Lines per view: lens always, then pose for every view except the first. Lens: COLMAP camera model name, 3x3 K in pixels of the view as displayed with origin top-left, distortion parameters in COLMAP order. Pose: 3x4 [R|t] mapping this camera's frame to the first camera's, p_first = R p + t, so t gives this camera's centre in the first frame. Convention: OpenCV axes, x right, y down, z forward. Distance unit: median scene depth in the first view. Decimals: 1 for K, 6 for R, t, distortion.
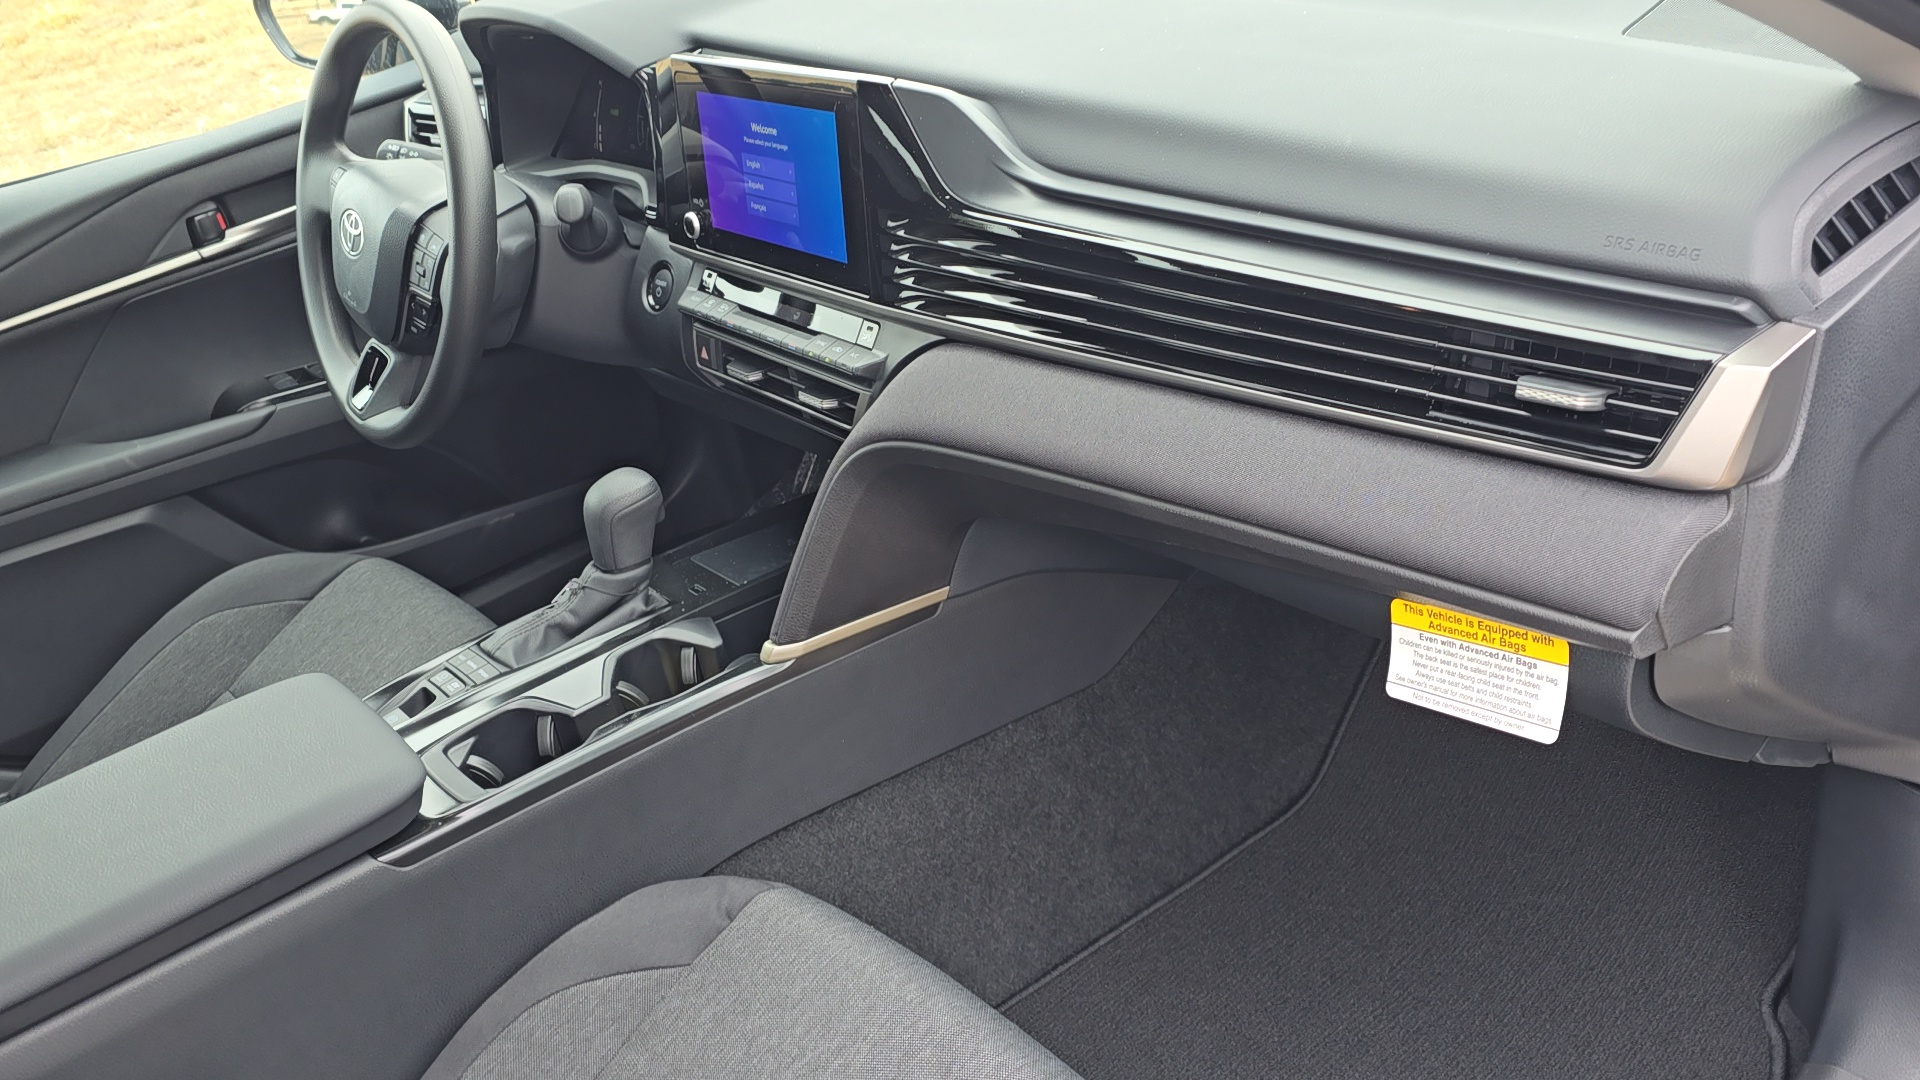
lens RADIAL K [[1628.4, 0, 955.0], [0, 1628.4, 540.9], [0, 0, 1]] dist [0.011009, -0.016004]
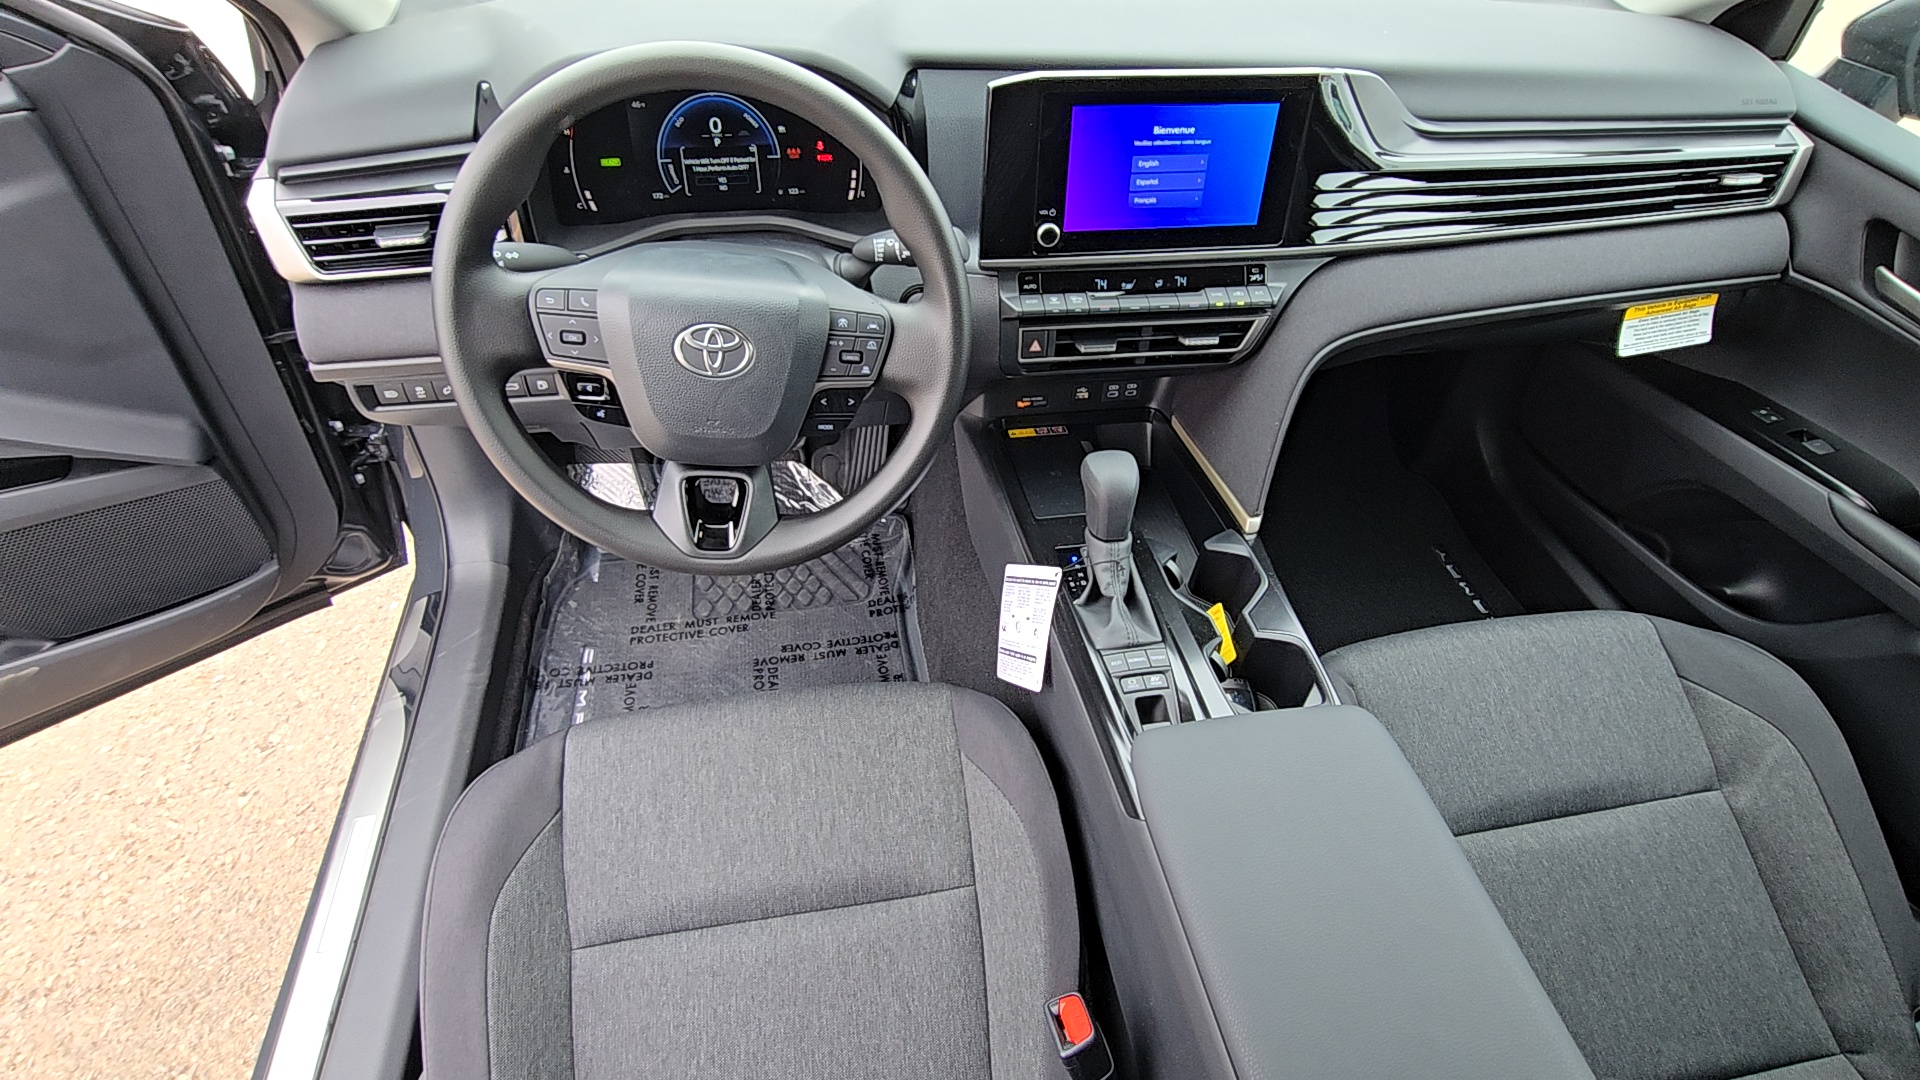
lens RADIAL K [[984.9, 0, 963.8], [0, 984.9, 547.2], [0, 0, 1]] dist [-0.003210, 0.004214]
pose [[0.477304, -0.459137, 0.749249, -0.948258], [0.306226, 0.886102, 0.347921, -0.306067], [-0.823654, 0.063376, 0.563539, 0.810596]]
